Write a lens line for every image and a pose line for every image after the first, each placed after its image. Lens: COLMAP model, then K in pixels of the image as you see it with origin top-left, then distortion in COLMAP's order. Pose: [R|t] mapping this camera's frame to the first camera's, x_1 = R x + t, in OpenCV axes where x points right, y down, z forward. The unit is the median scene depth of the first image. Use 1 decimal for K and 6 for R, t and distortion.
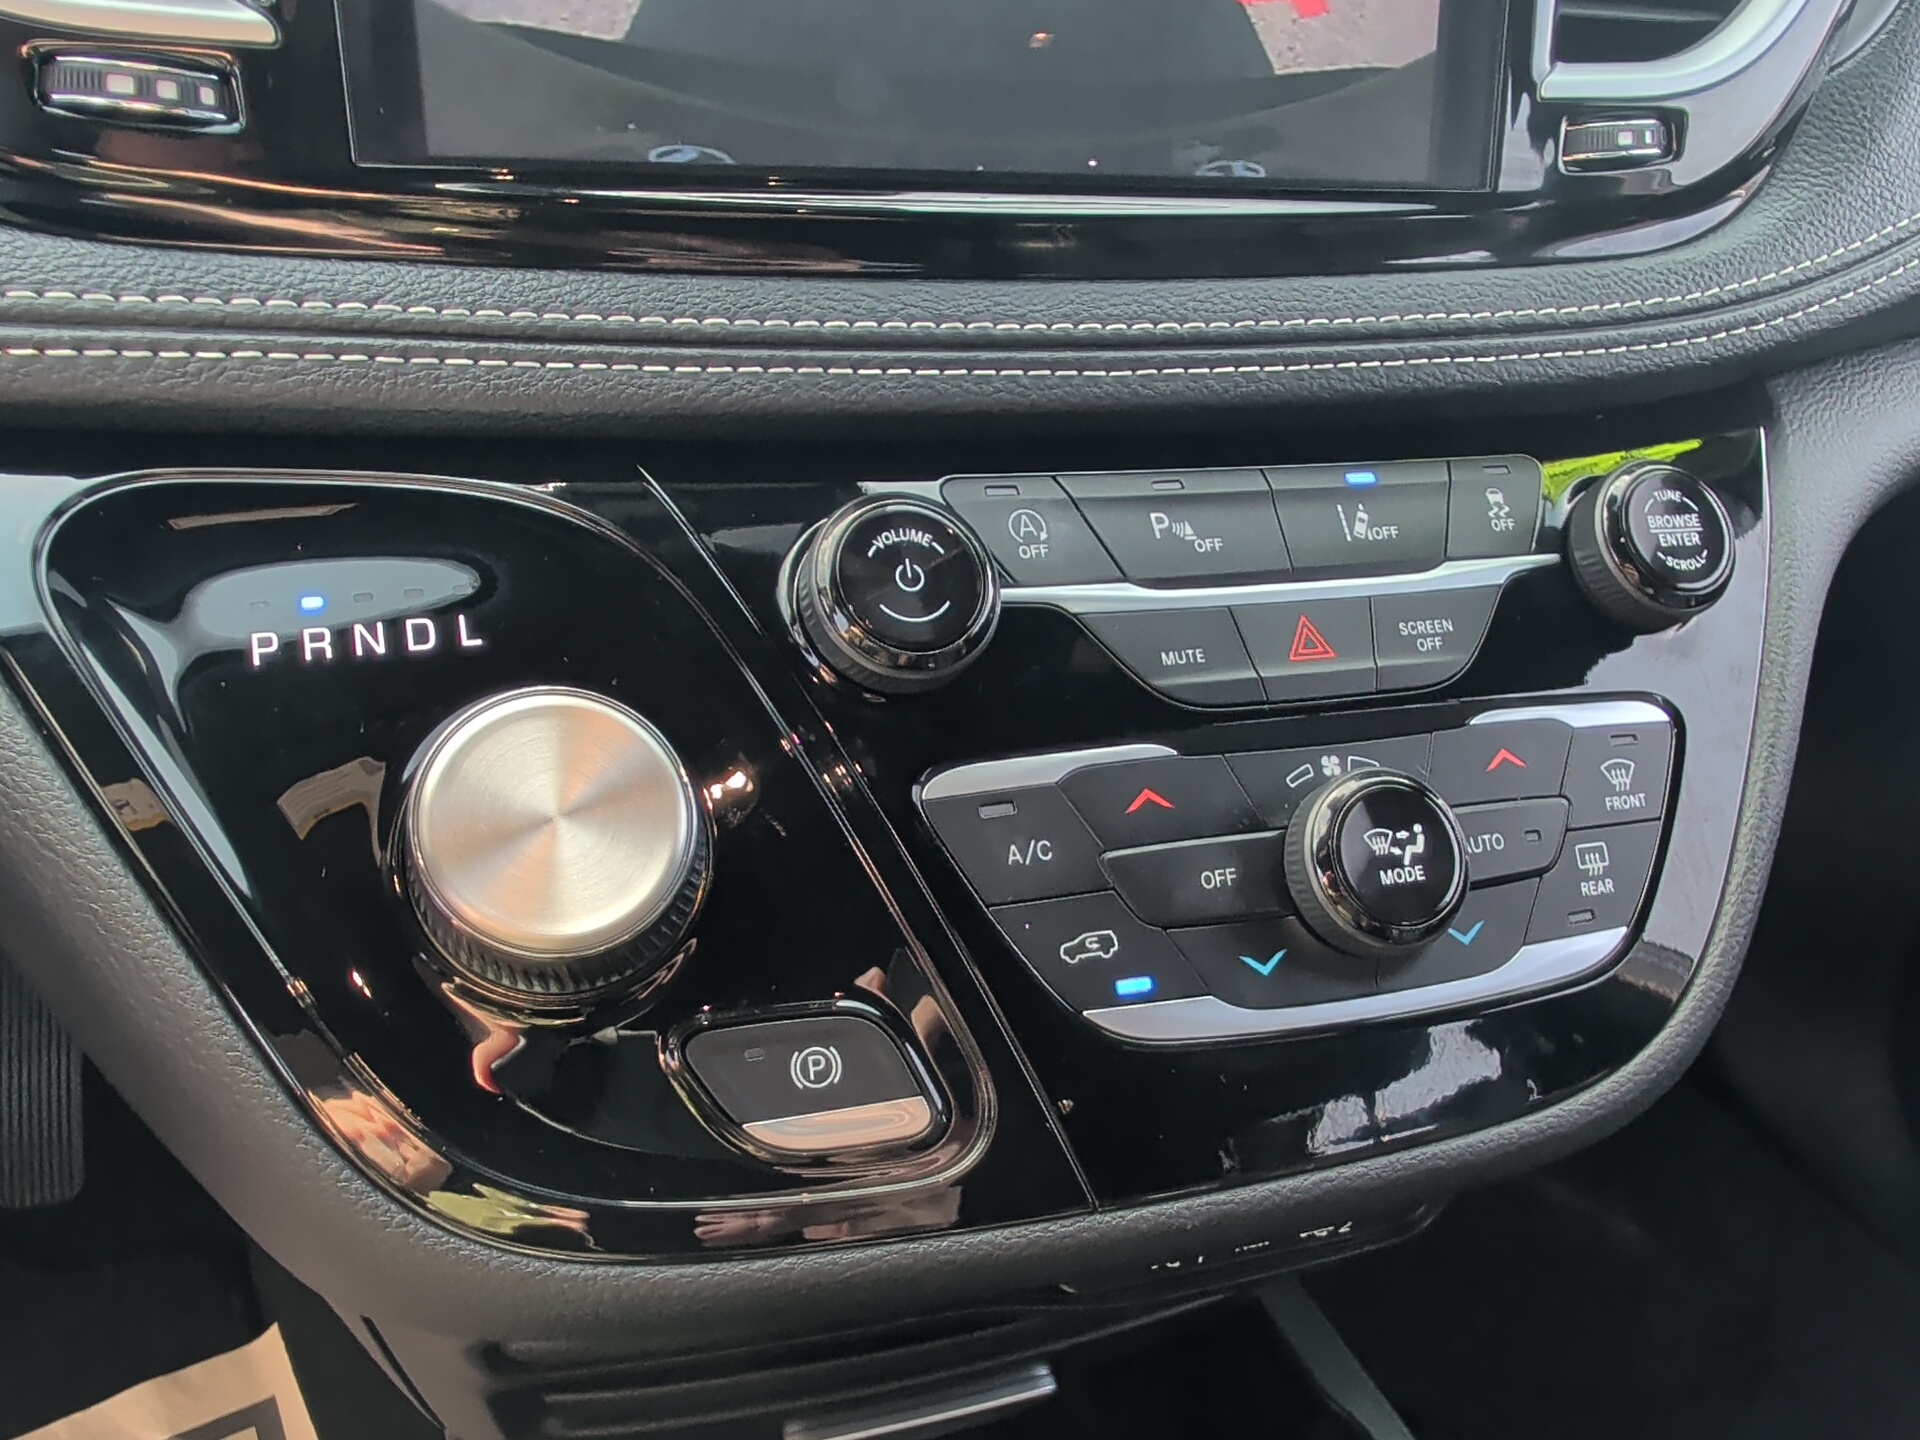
lens RADIAL K [[1573.2, 0, 946.3], [0, 1573.2, 871.6], [0, 0, 1]] dist [-0.012855, 0.010099]
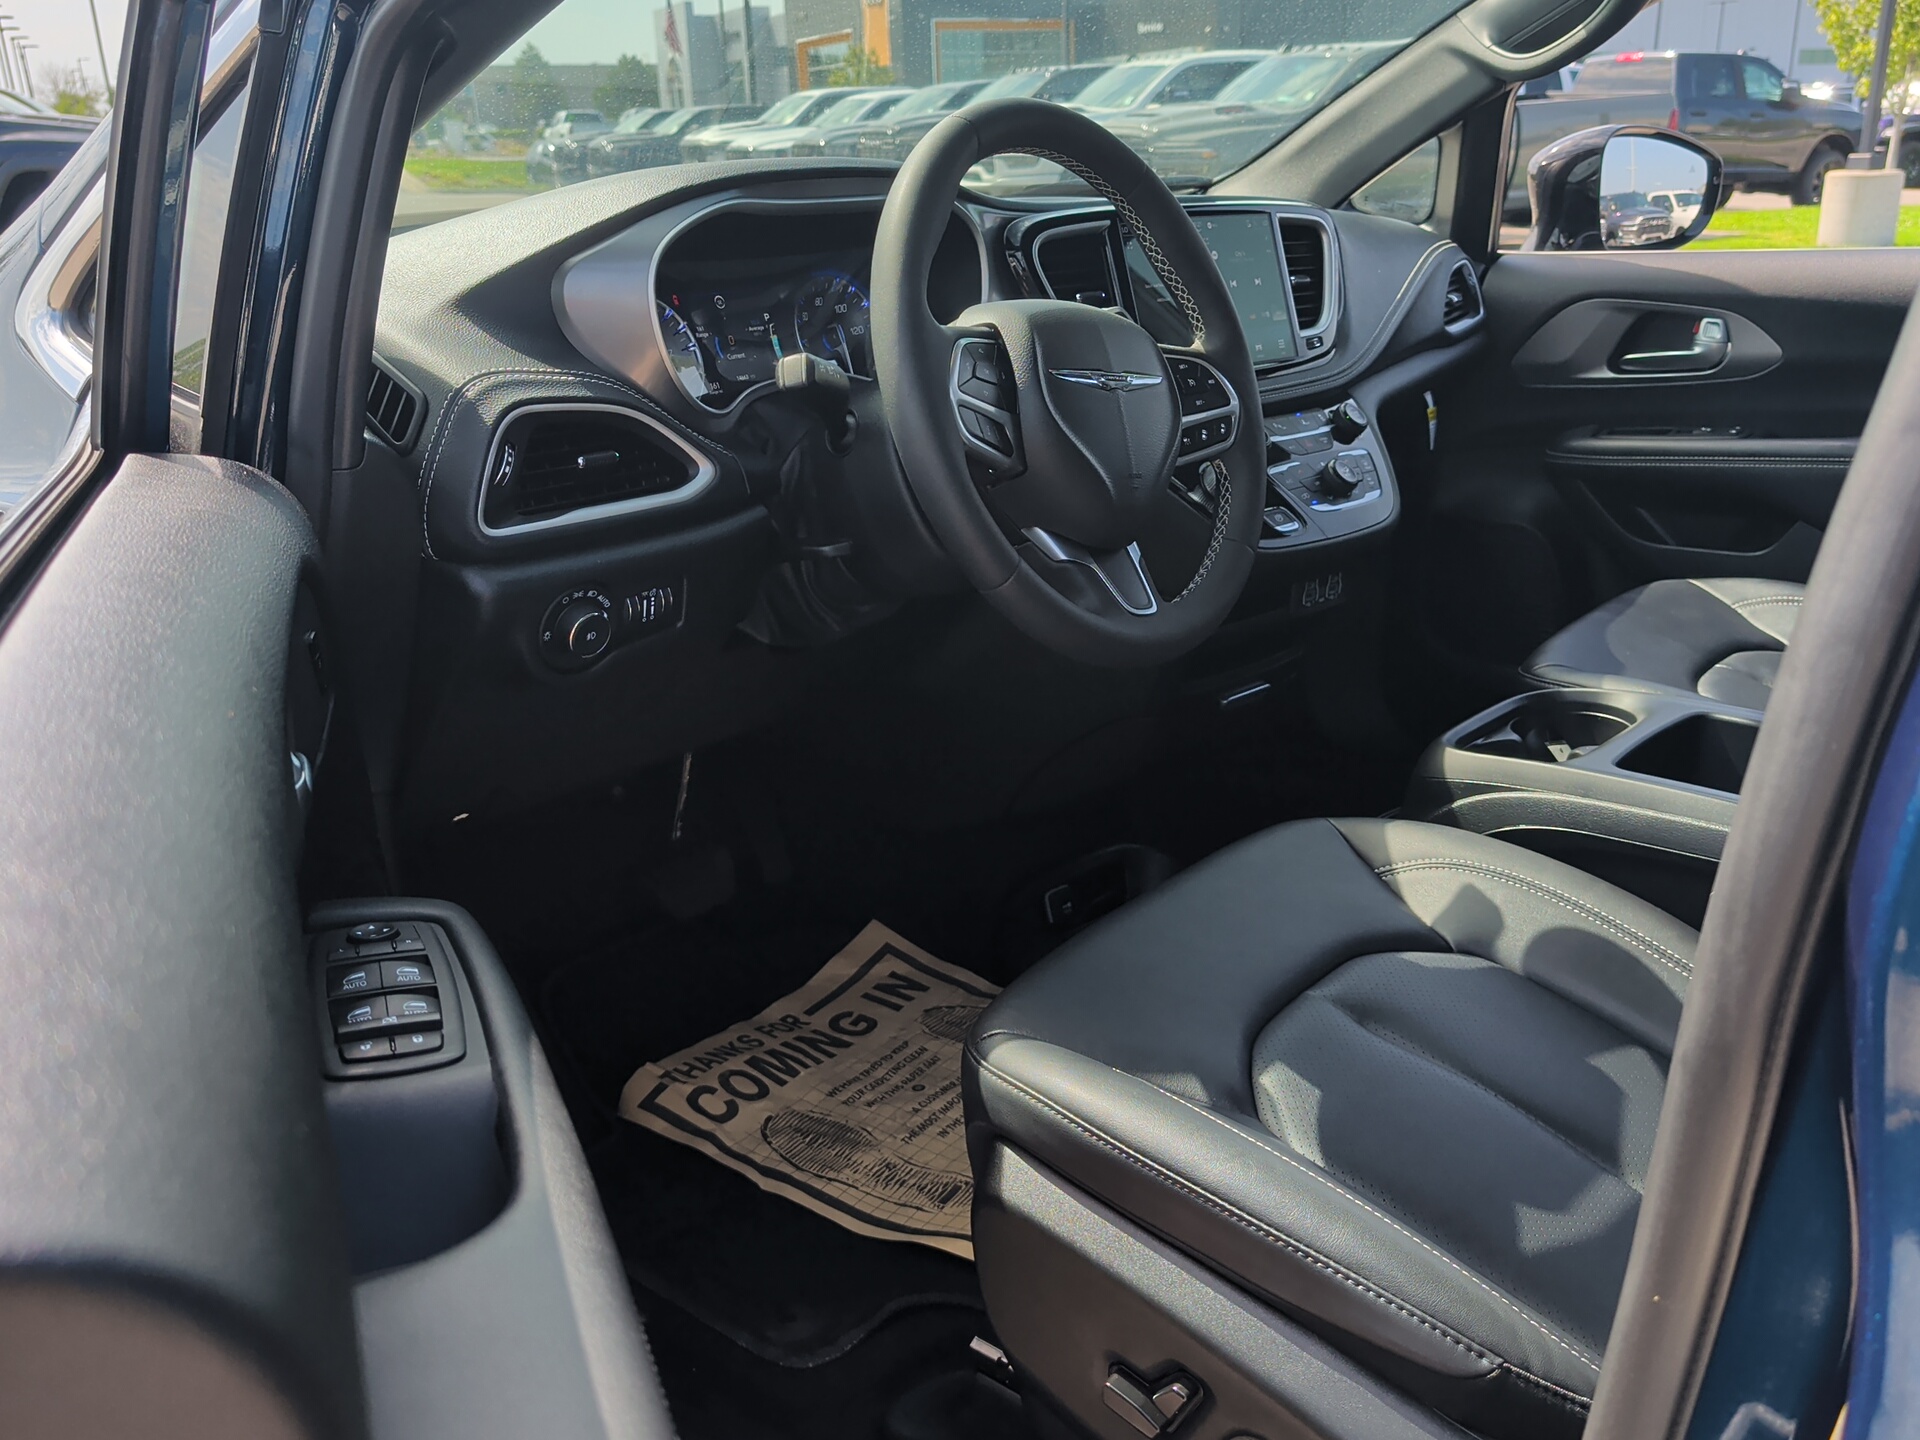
lens RADIAL K [[1619.0, 0, 964.6], [0, 1619.0, 716.2], [0, 0, 1]] dist [0.020099, -0.034983]
pose [[0.888294, -0.227360, 0.399051, -3.062900], [0.320753, 0.928976, -0.184717, 1.285098], [-0.328711, 0.292079, 0.898131, -3.052844]]
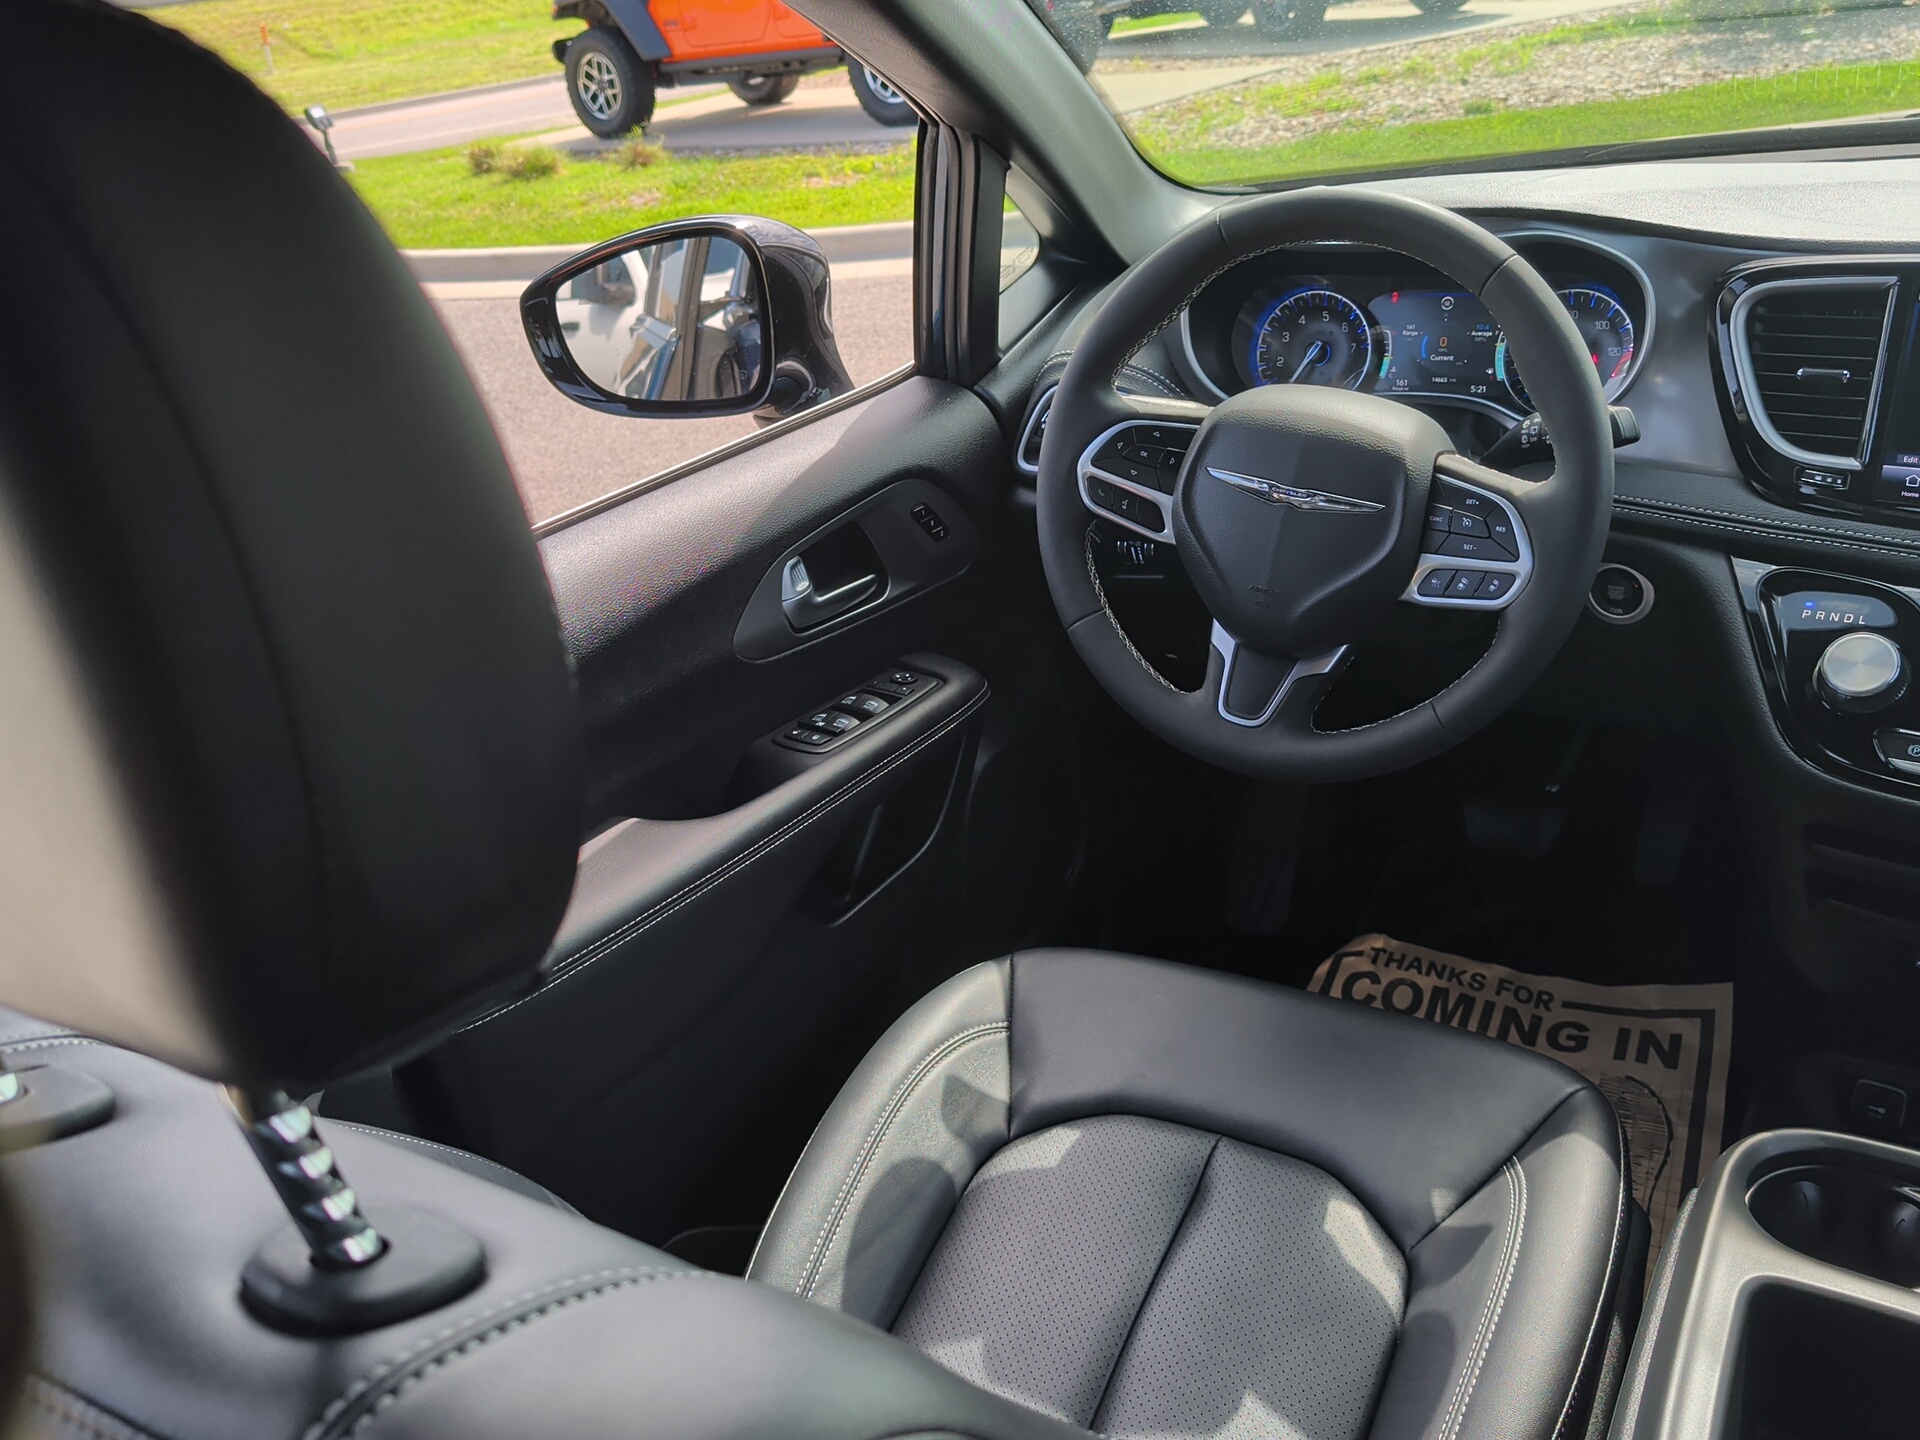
lens RADIAL K [[1619.0, 0, 964.5], [0, 1619.0, 720.4], [0, 0, 1]] dist [0.020099, -0.034983]
pose [[0.569846, 0.226641, -0.789880, 1.471533], [-0.327312, 0.944275, 0.034808, 0.589455], [0.753752, 0.238702, 0.612273, -2.712842]]
